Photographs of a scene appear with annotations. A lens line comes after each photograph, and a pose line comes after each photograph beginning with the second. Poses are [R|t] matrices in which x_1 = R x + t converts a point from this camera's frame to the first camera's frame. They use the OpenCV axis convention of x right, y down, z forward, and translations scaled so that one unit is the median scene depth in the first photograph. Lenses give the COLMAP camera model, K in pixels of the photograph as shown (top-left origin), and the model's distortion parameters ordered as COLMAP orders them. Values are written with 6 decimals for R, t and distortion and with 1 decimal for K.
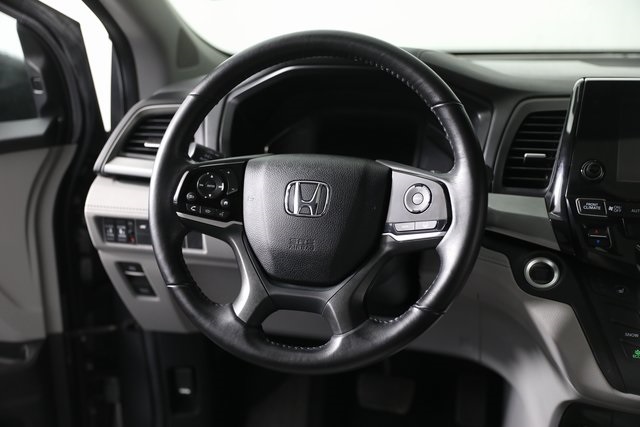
lens RADIAL K [[721.9, 0, 320.0], [0, 721.9, 213.5], [0, 0, 1]] dist [0.017381, 0.026325]
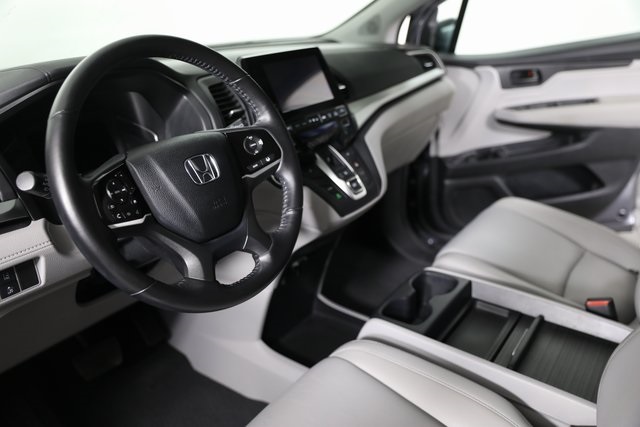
lens RADIAL K [[535.5, 0, 319.6], [0, 535.5, 216.9], [0, 0, 1]] dist [-0.016008, -0.007030]
pose [[0.365159, -0.356919, 0.859807, -0.684853], [0.325296, 0.914285, 0.241381, -0.091289], [-0.872263, 0.191549, 0.449963, 0.379824]]
